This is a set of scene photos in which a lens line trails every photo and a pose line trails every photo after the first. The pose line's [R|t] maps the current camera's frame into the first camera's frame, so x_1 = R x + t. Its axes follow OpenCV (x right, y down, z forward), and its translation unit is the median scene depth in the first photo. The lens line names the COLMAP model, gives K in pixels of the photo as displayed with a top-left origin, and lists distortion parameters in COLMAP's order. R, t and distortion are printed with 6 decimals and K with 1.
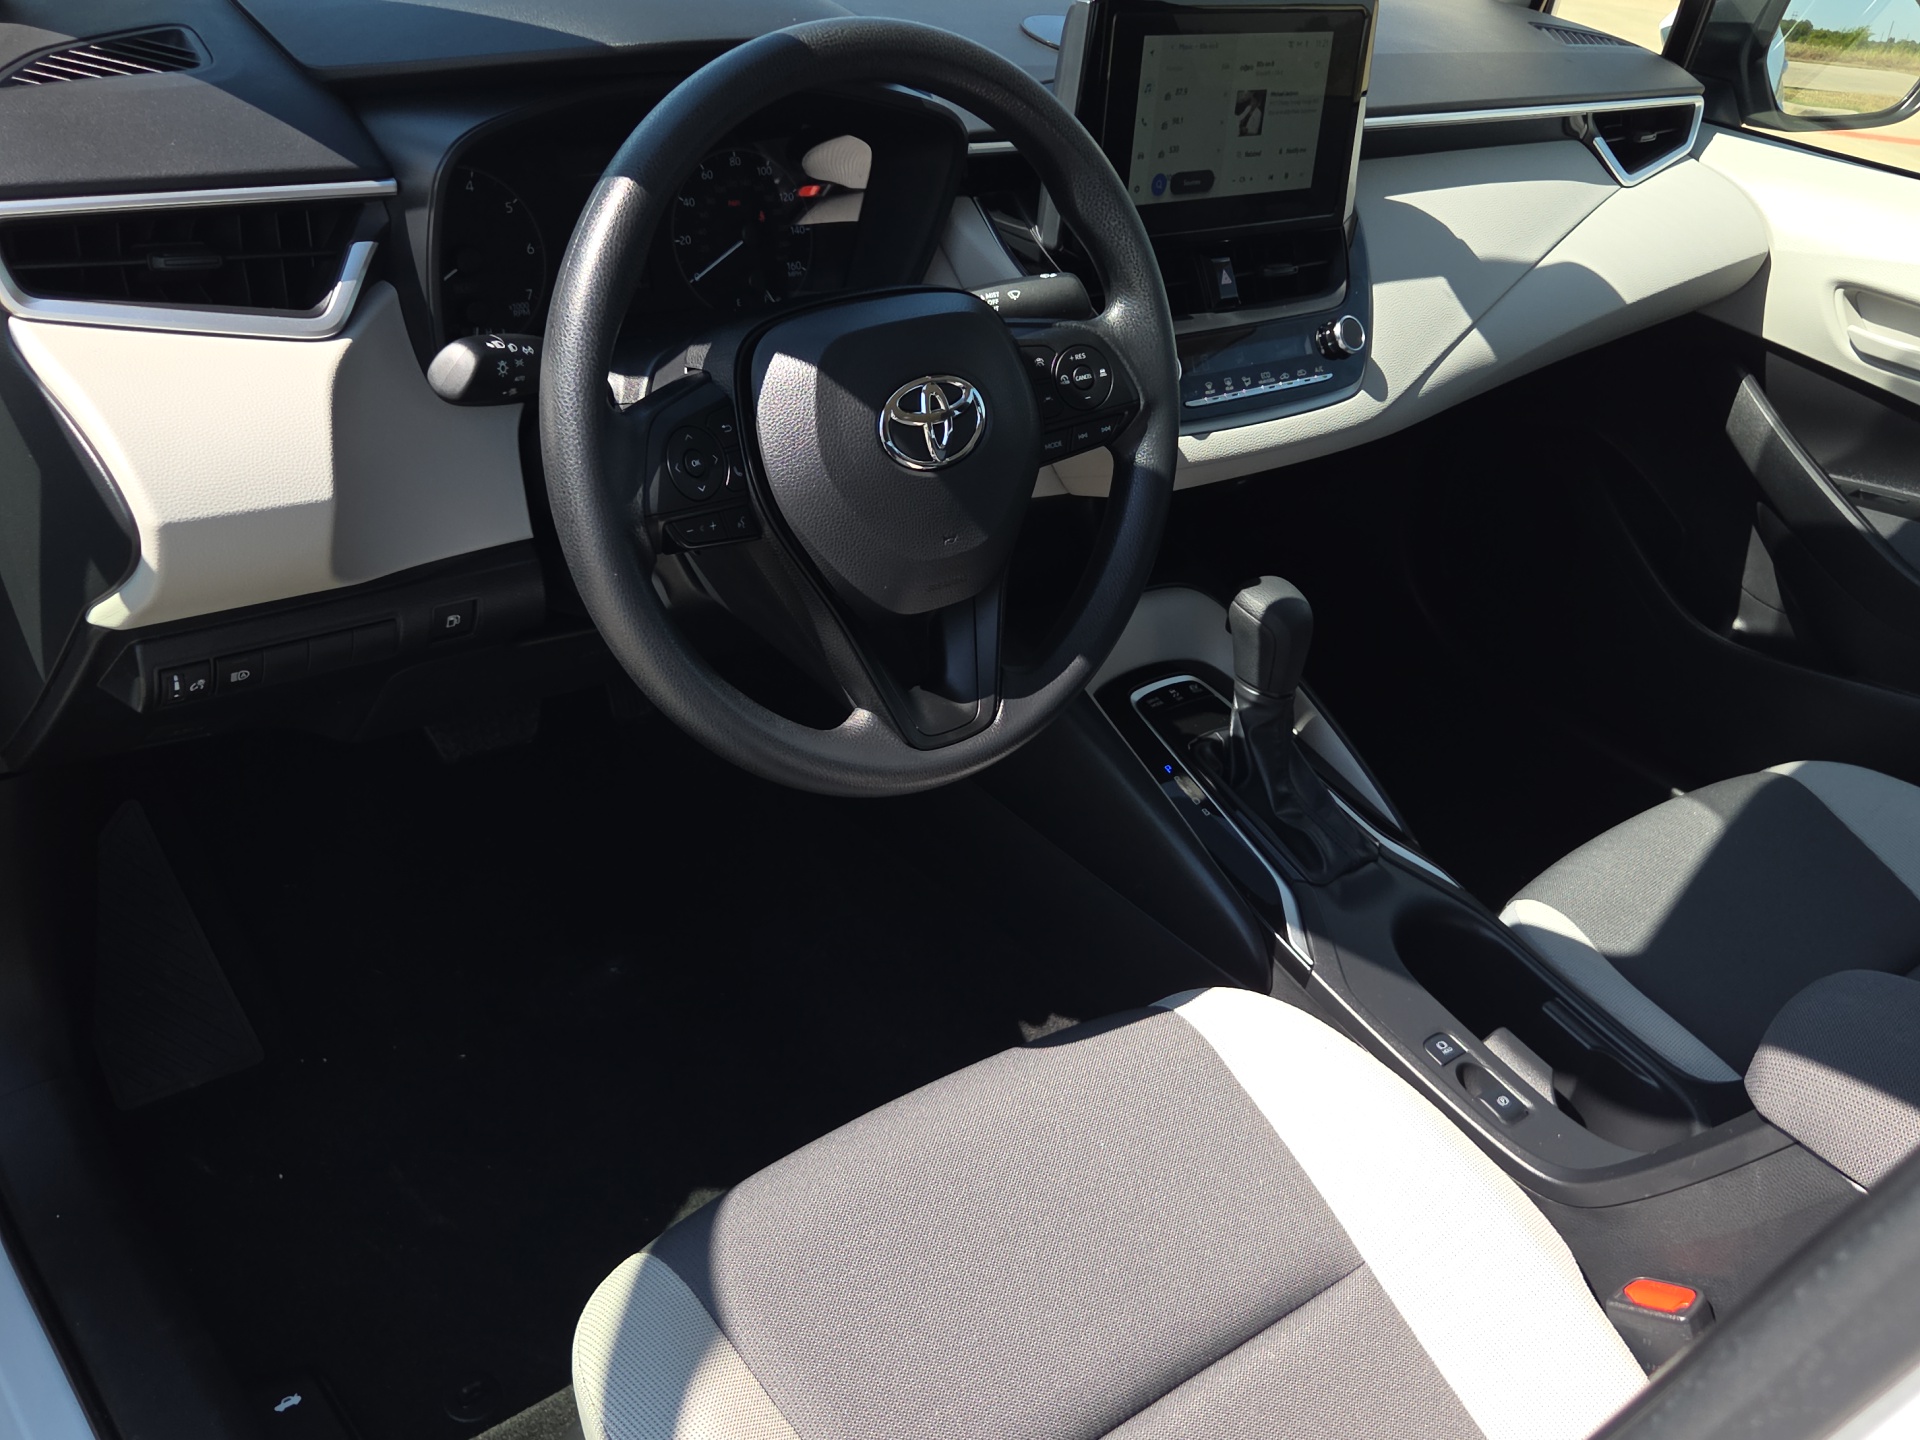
lens RADIAL K [[1816.3, 0, 969.9], [0, 1816.3, 705.1], [0, 0, 1]] dist [-0.007711, 0.000000]
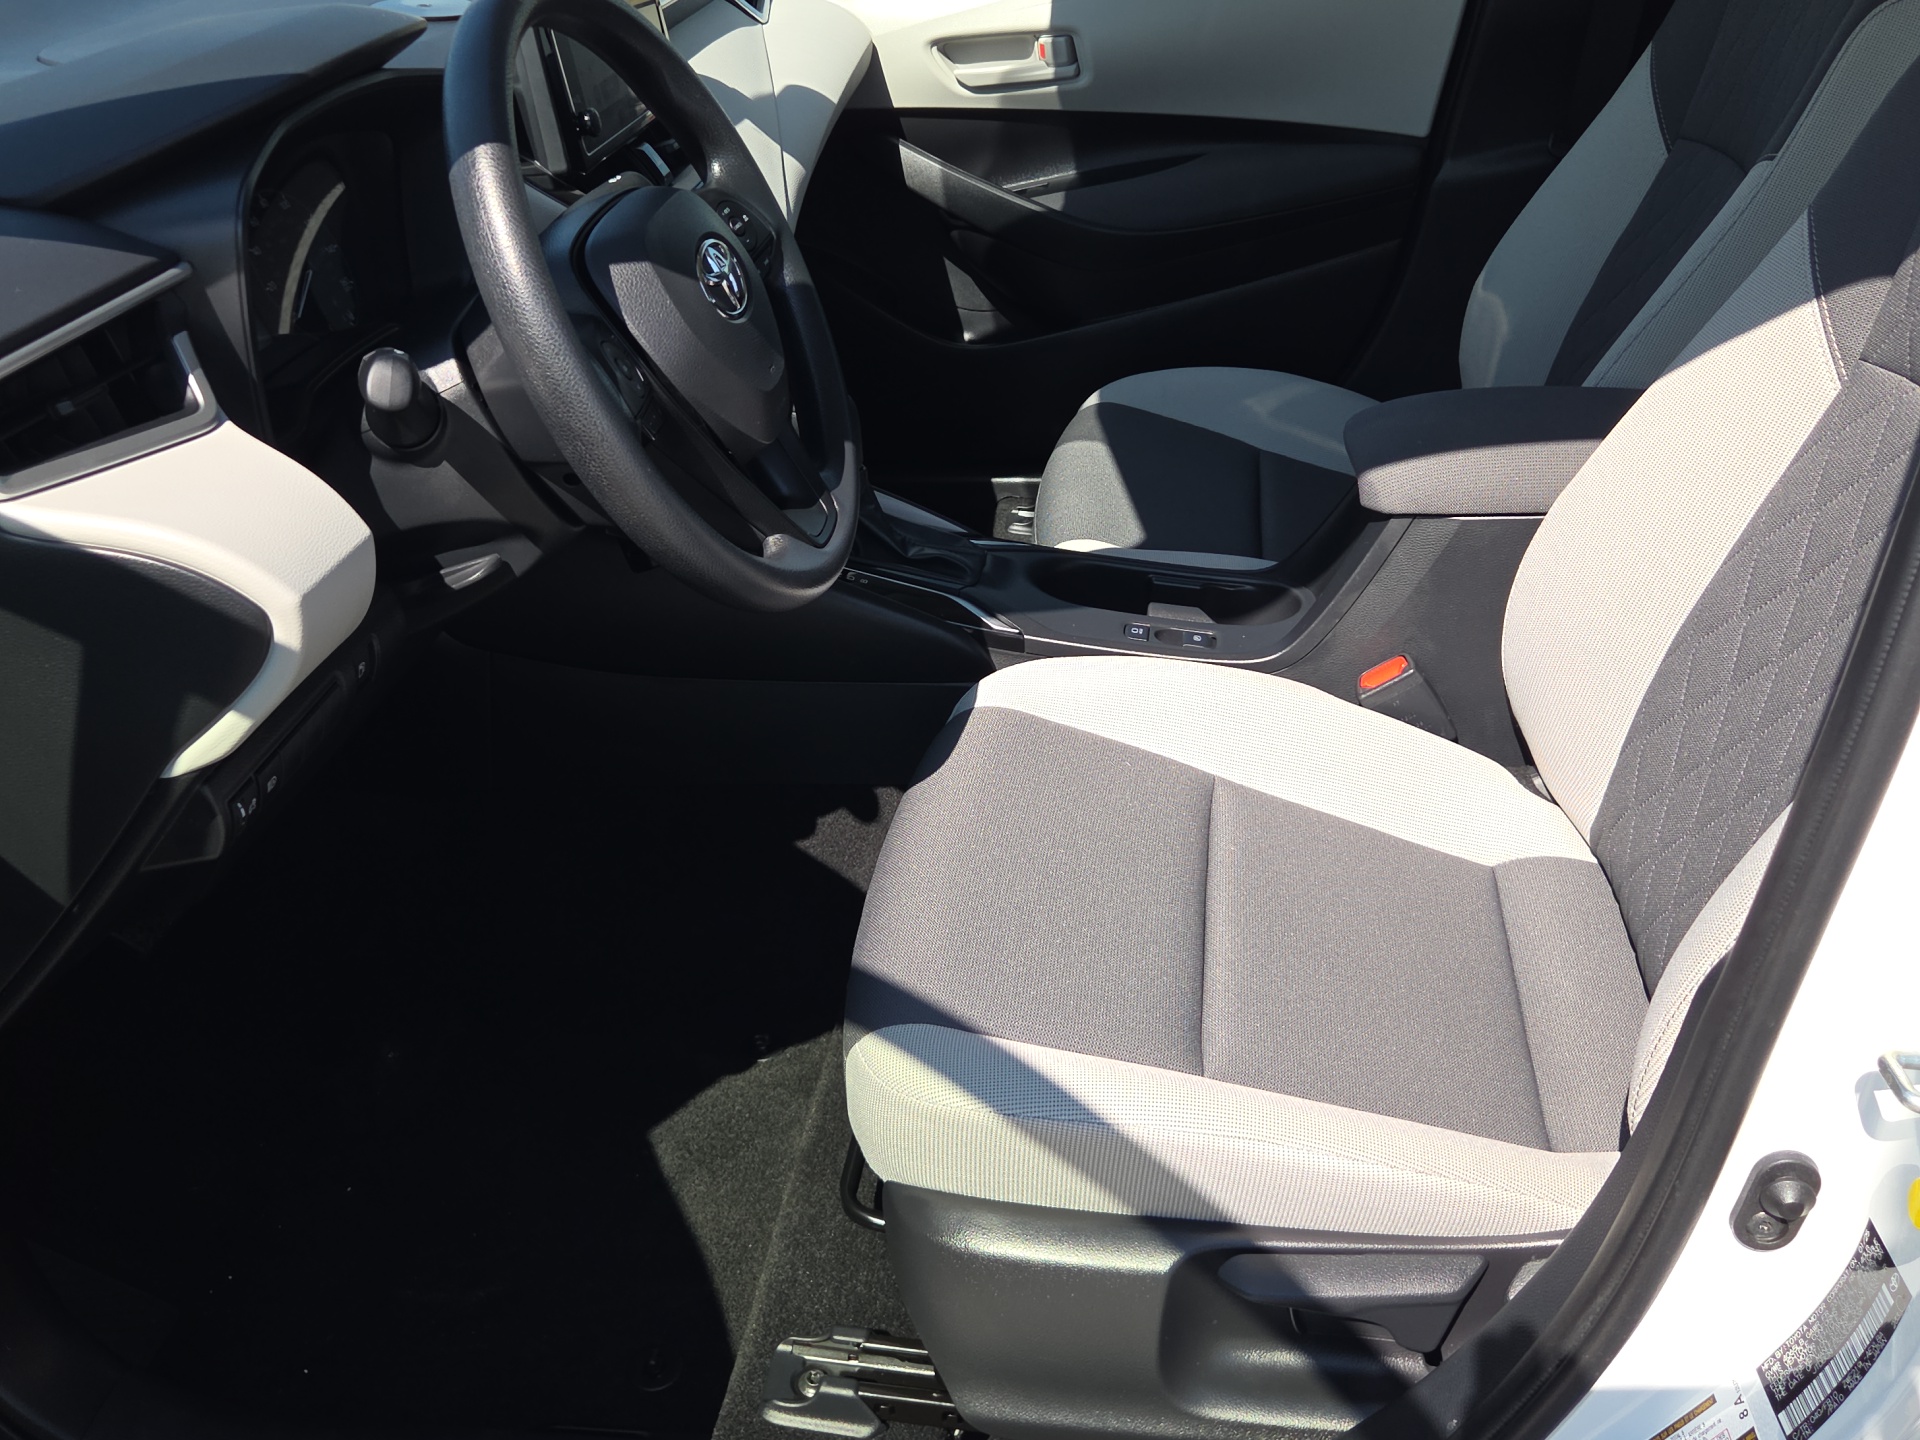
lens RADIAL K [[1816.3, 0, 941.3], [0, 1816.3, 706.0], [0, 0, 1]] dist [-0.007711, 0.000000]
pose [[0.724545, -0.489507, 0.485199, -0.461276], [0.491243, 0.860556, 0.134627, -0.005138], [-0.483442, 0.140807, 0.863978, -0.028218]]
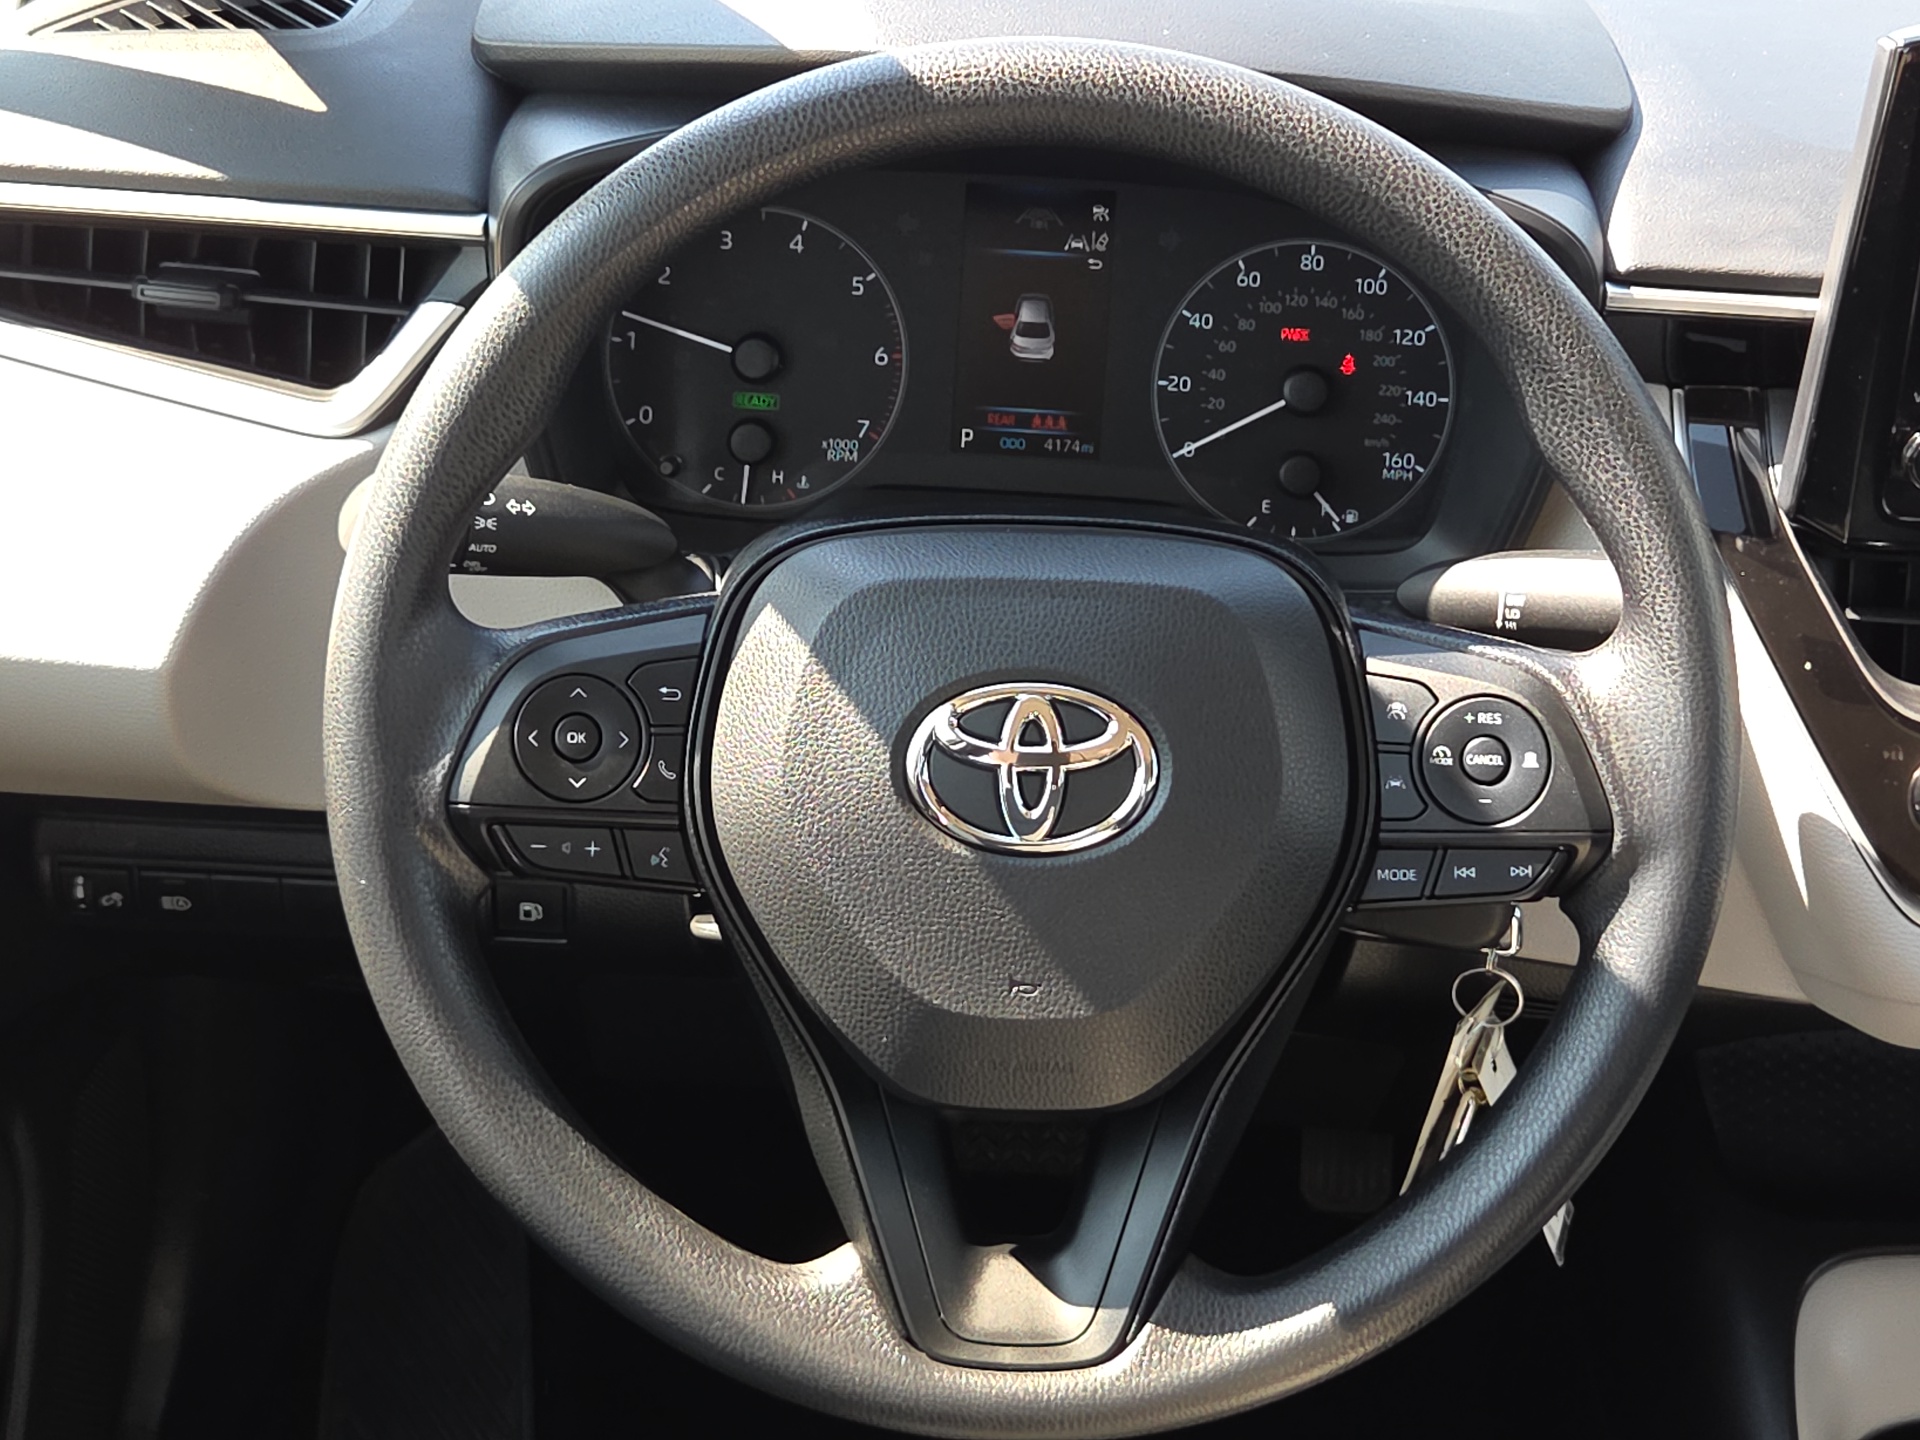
lens RADIAL K [[3225.9, 0, 973.3], [0, 3225.9, 679.0], [0, 0, 1]] dist [0.014874, 0.000000]
pose [[0.757050, 0.206595, -0.619834, 0.409996], [-0.290333, 0.956253, -0.035878, -0.105438], [0.585306, 0.207120, 0.783912, 0.177581]]
